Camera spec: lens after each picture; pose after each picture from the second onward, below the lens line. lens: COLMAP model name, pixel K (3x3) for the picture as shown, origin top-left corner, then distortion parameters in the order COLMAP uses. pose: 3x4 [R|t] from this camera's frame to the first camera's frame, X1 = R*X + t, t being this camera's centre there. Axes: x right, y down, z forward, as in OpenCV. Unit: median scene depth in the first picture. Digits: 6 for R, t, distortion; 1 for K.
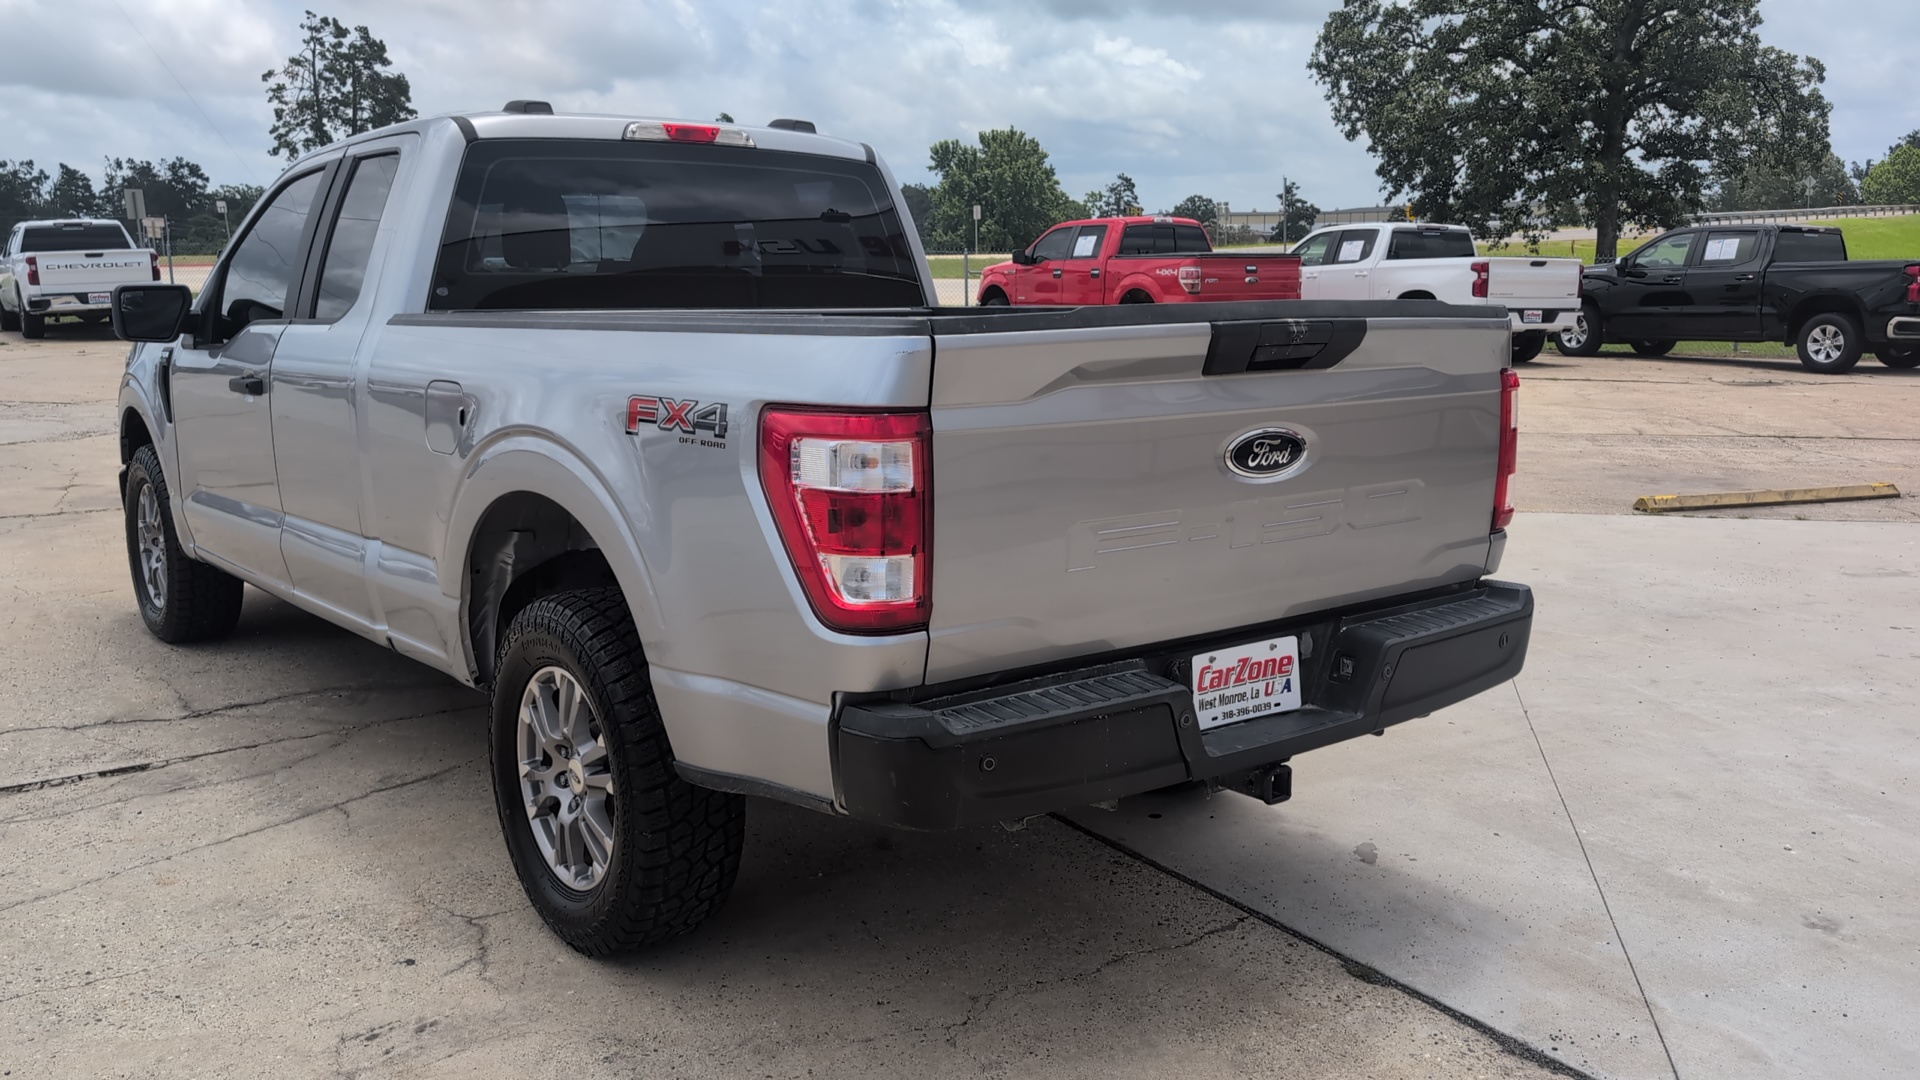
lens RADIAL K [[1611.5, 0, 965.4], [0, 1611.5, 497.5], [0, 0, 1]] dist [0.015143, -0.027528]
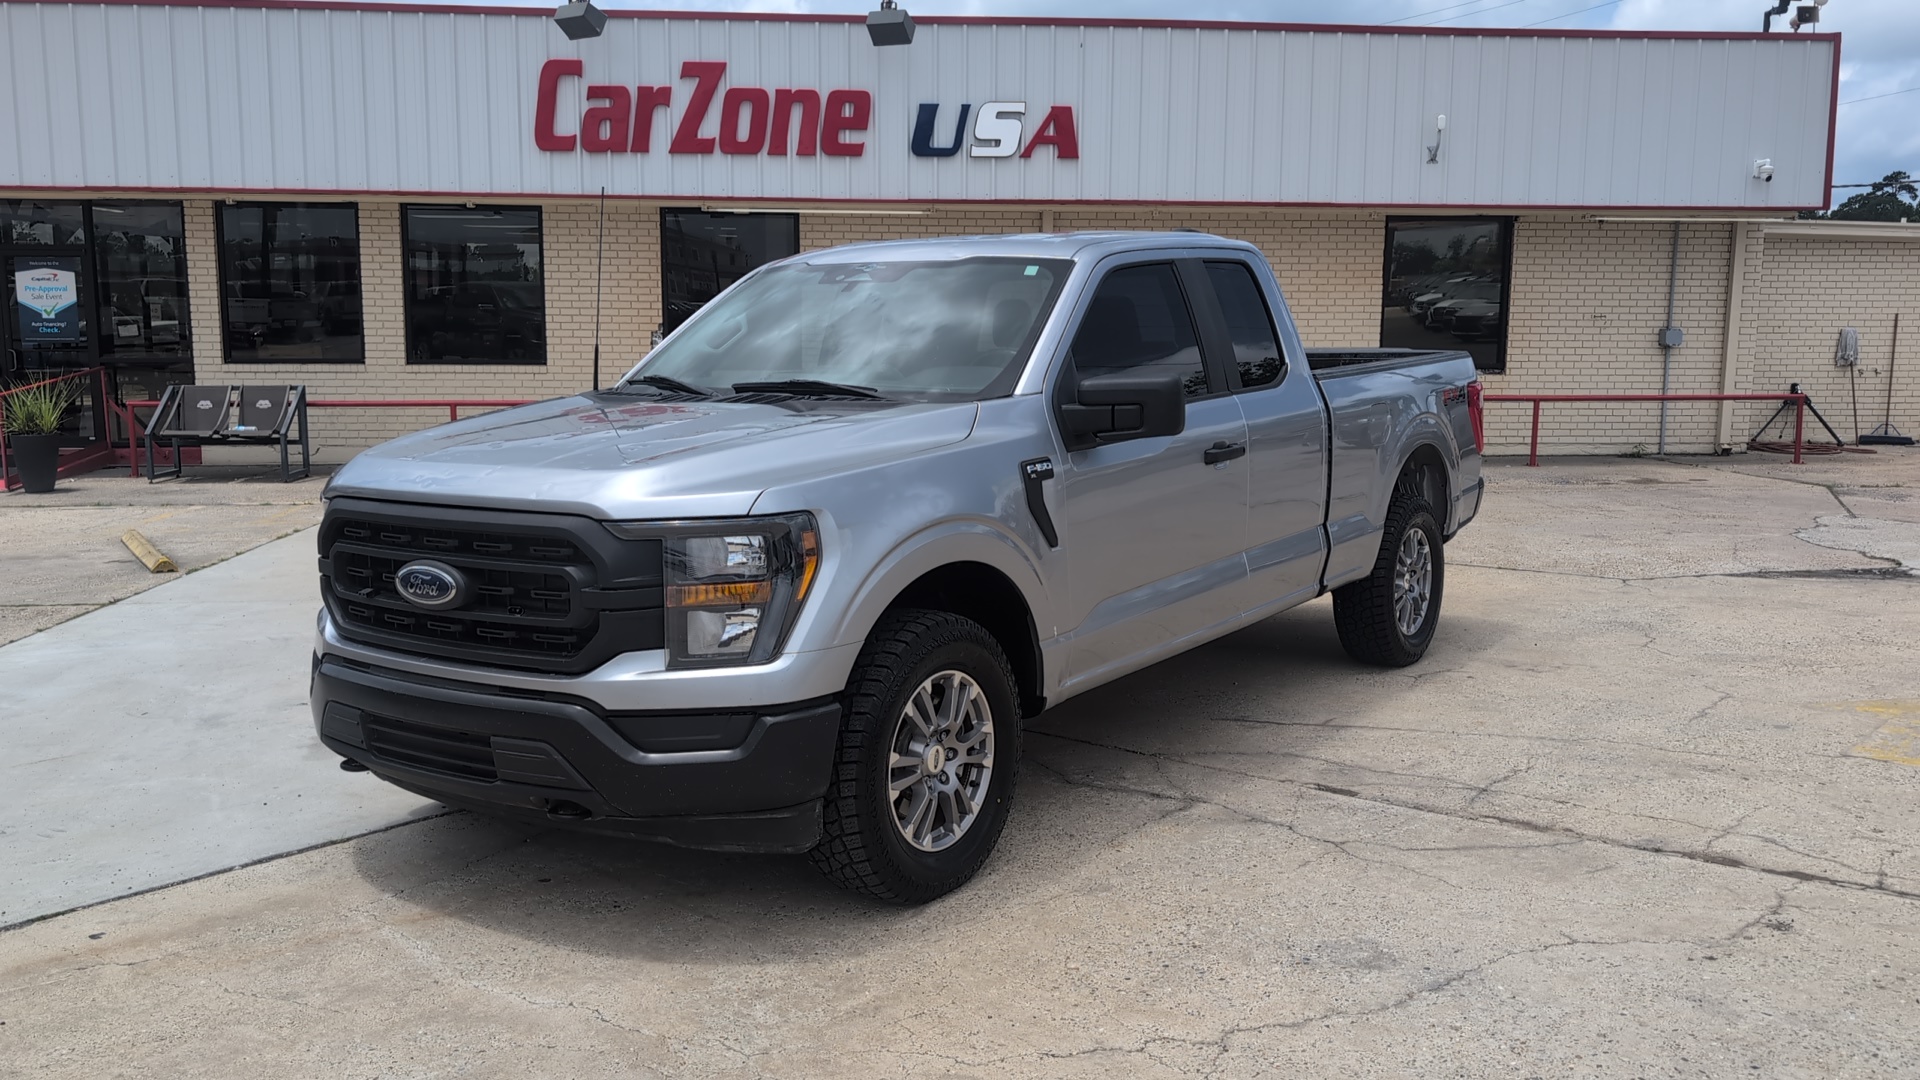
lens RADIAL K [[1611.5, 0, 963.6], [0, 1611.5, 537.8], [0, 0, 1]] dist [0.015143, -0.027528]
pose [[-0.284366, -0.117858, 0.951444, -1.657512], [0.146343, 0.975449, 0.164570, -0.250096], [-0.947481, 0.186035, -0.260137, 1.671050]]
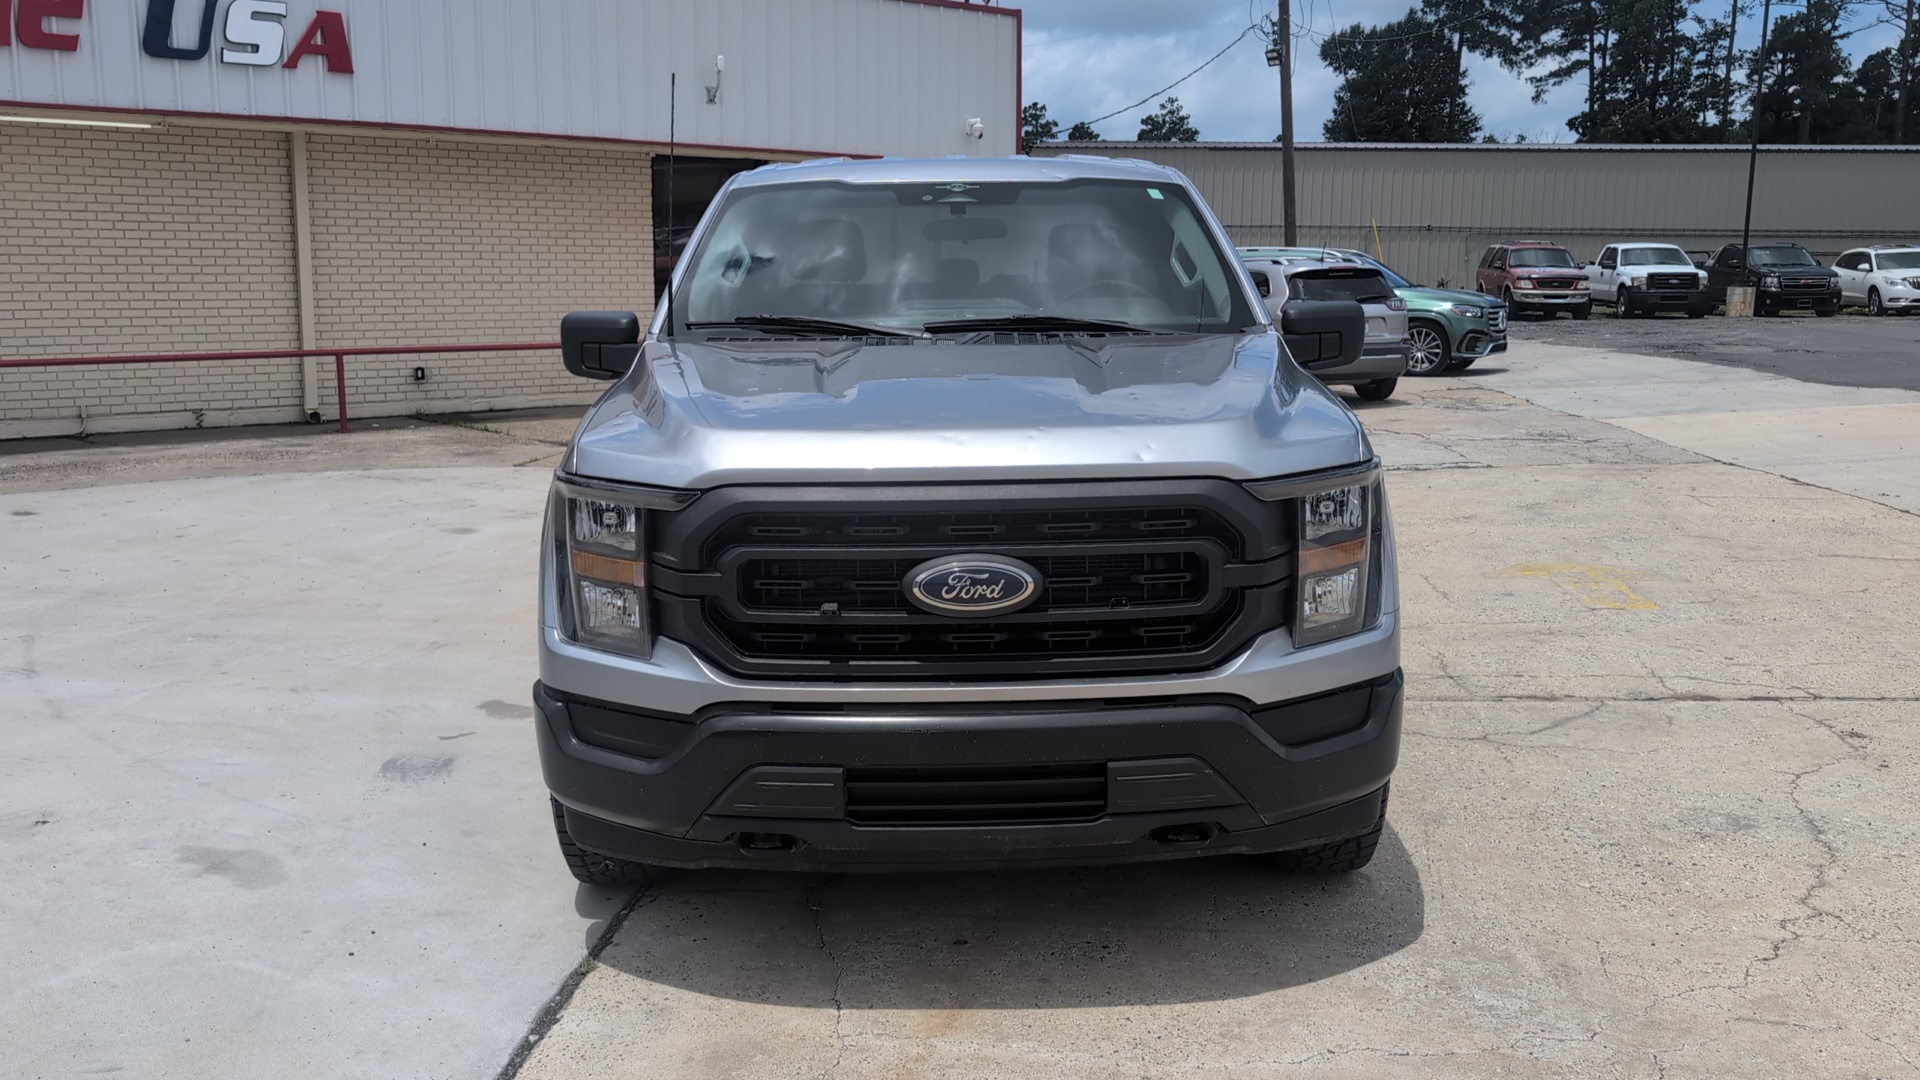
lens RADIAL K [[1611.5, 0, 966.5], [0, 1611.5, 544.4], [0, 0, 1]] dist [0.015143, -0.027528]
pose [[-0.790776, -0.094274, 0.604802, -1.106848], [0.098389, 0.955644, 0.277606, -0.330577], [-0.604146, 0.279030, -0.746425, 2.257091]]
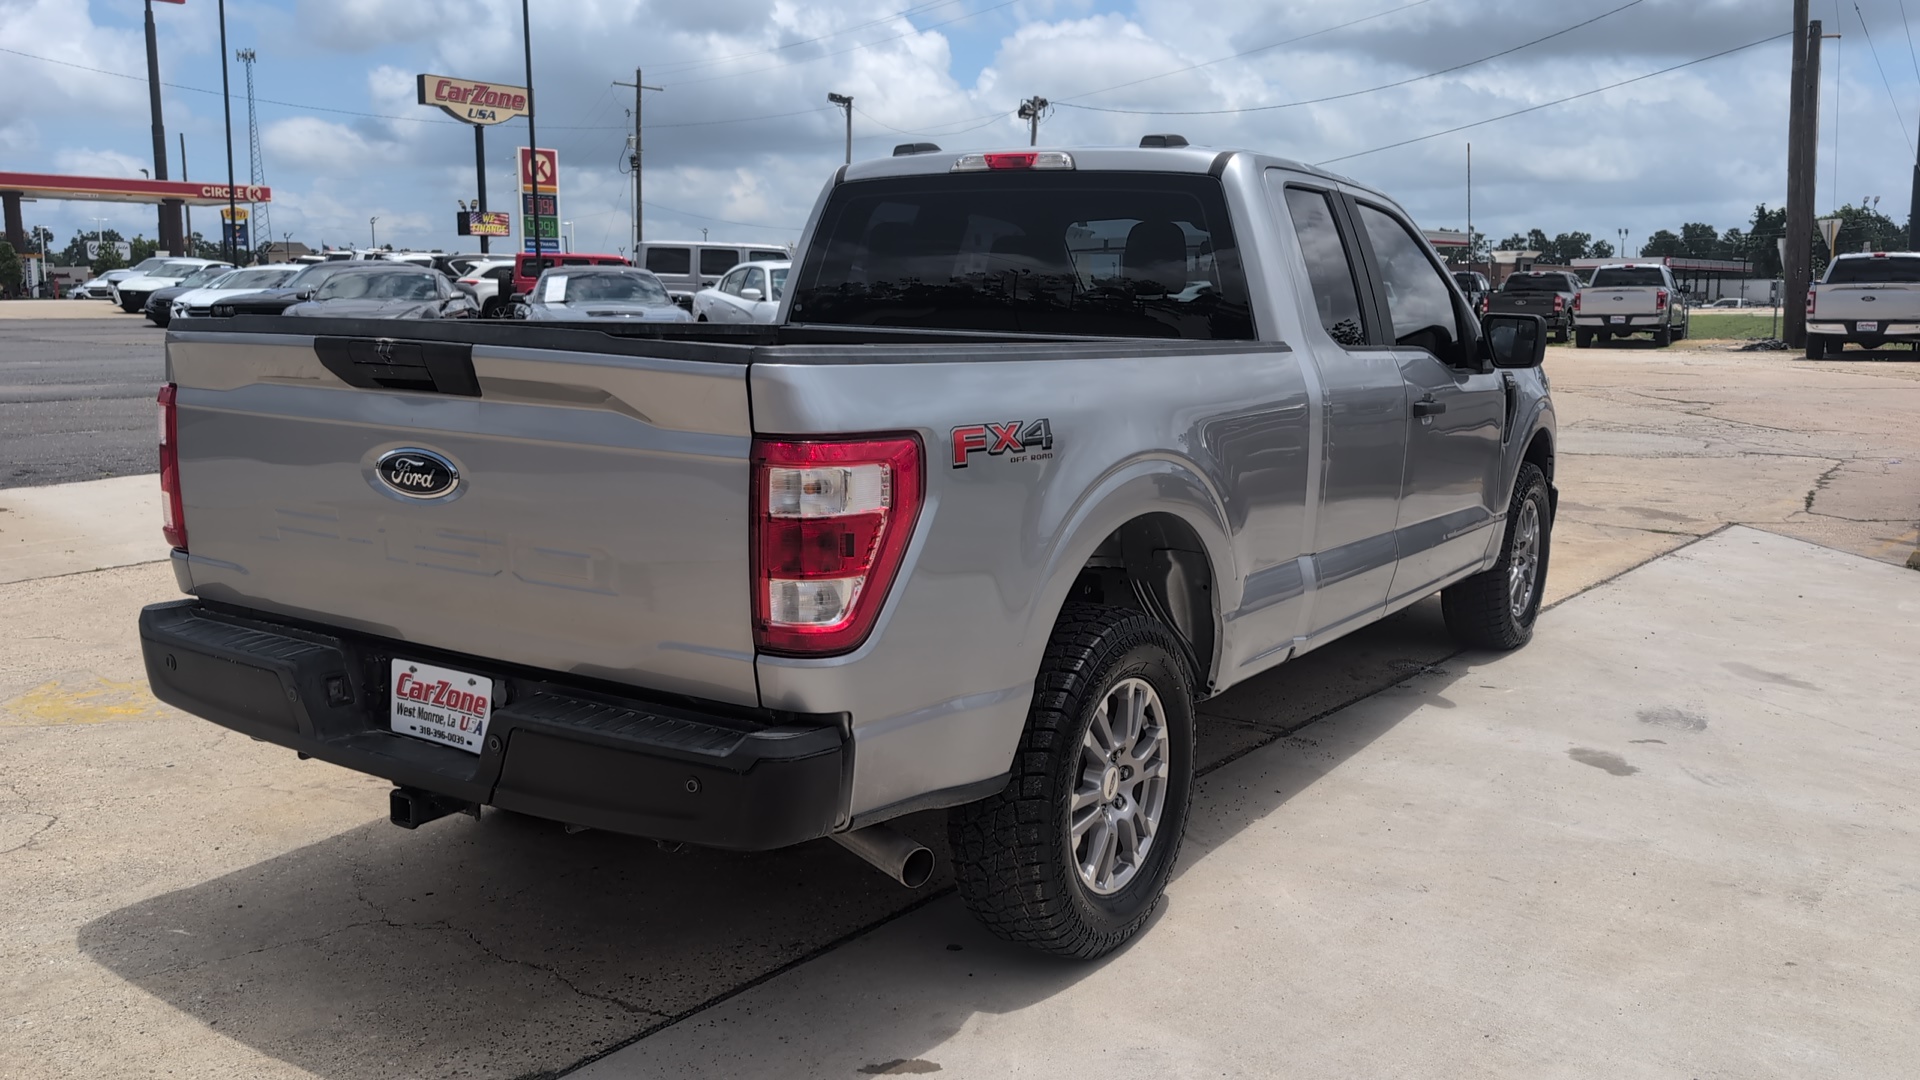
lens RADIAL K [[1611.5, 0, 979.3], [0, 1611.5, 494.7], [0, 0, 1]] dist [0.015143, -0.027528]
pose [[0.329328, 0.128693, -0.935404, 0.880454], [-0.146551, 0.985630, 0.084007, -0.106901], [0.932773, 0.109418, 0.343455, 0.703182]]
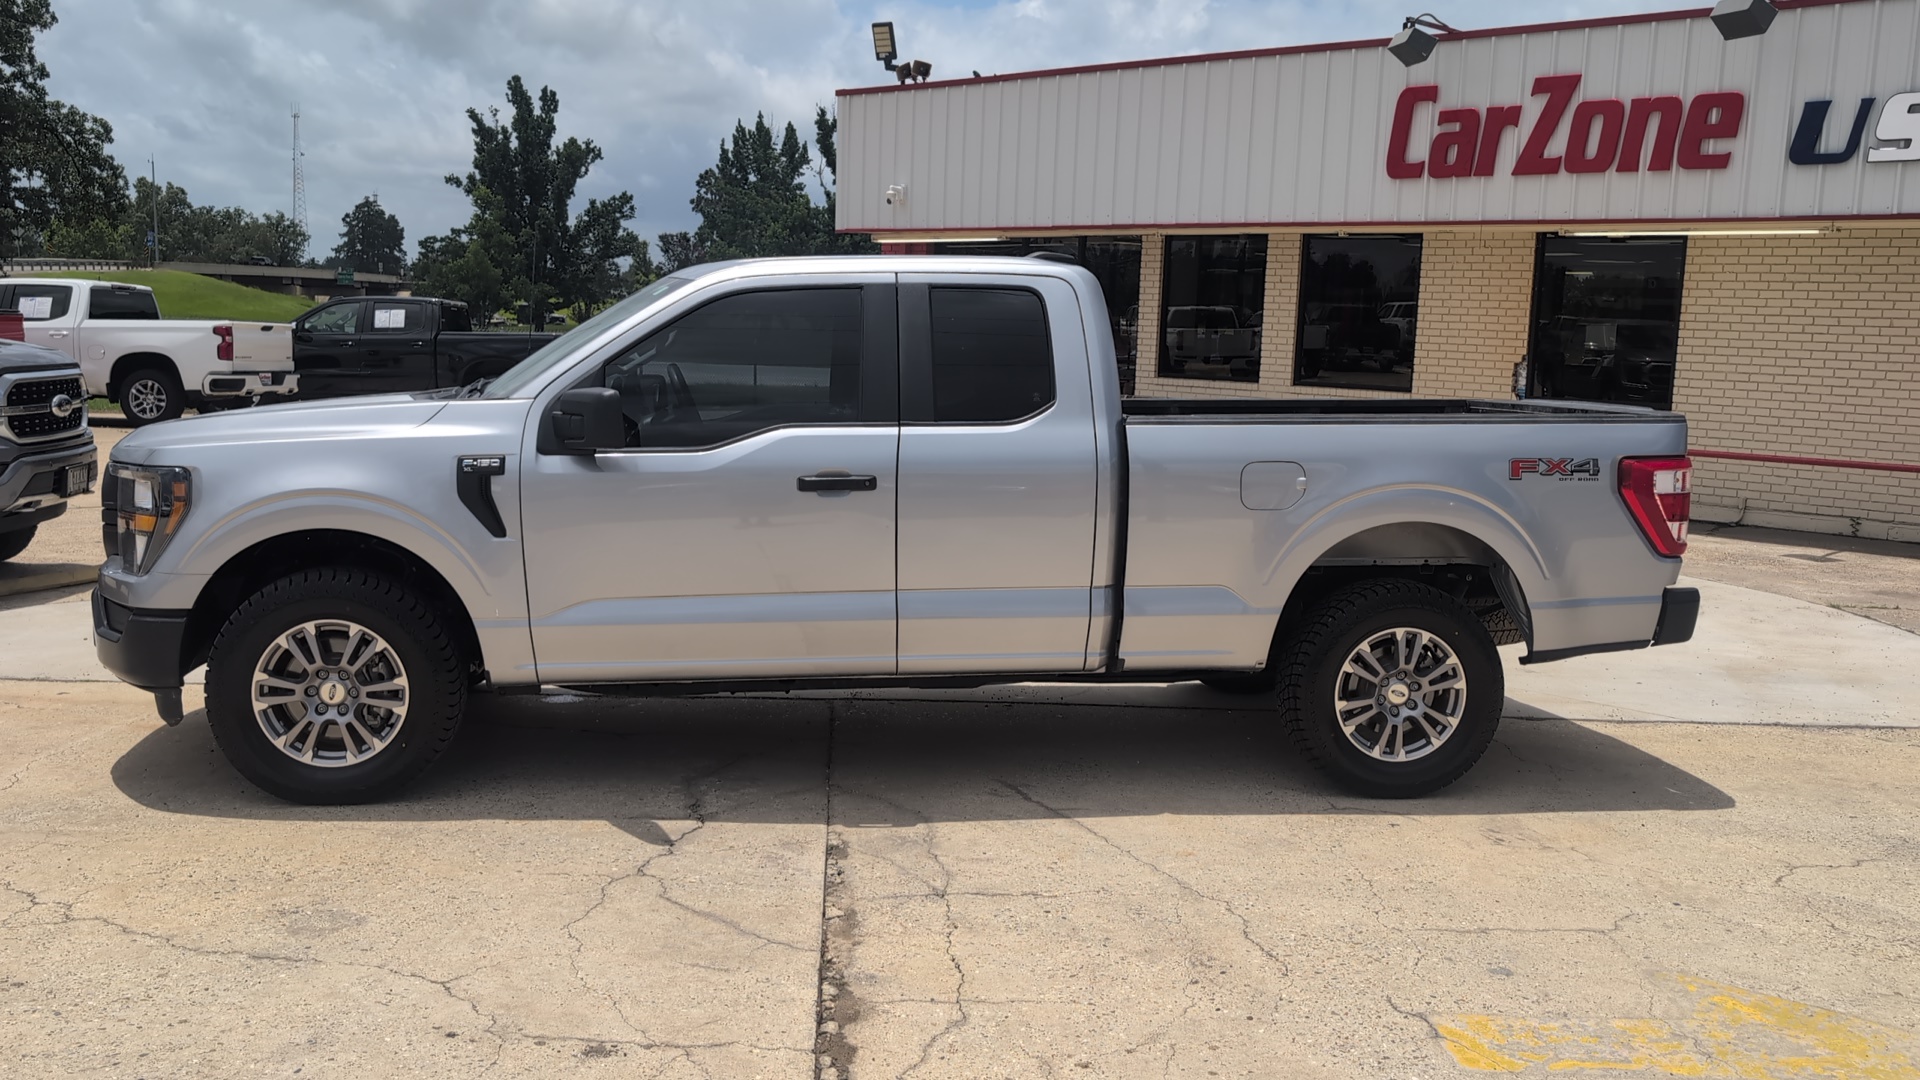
lens RADIAL K [[1611.5, 0, 959.2], [0, 1611.5, 531.1], [0, 0, 1]] dist [0.015143, -0.027528]
pose [[0.511013, -0.081181, 0.855731, -1.501607], [0.090354, 0.995088, 0.040445, -0.079662], [-0.854811, 0.056651, 0.515838, 0.423009]]
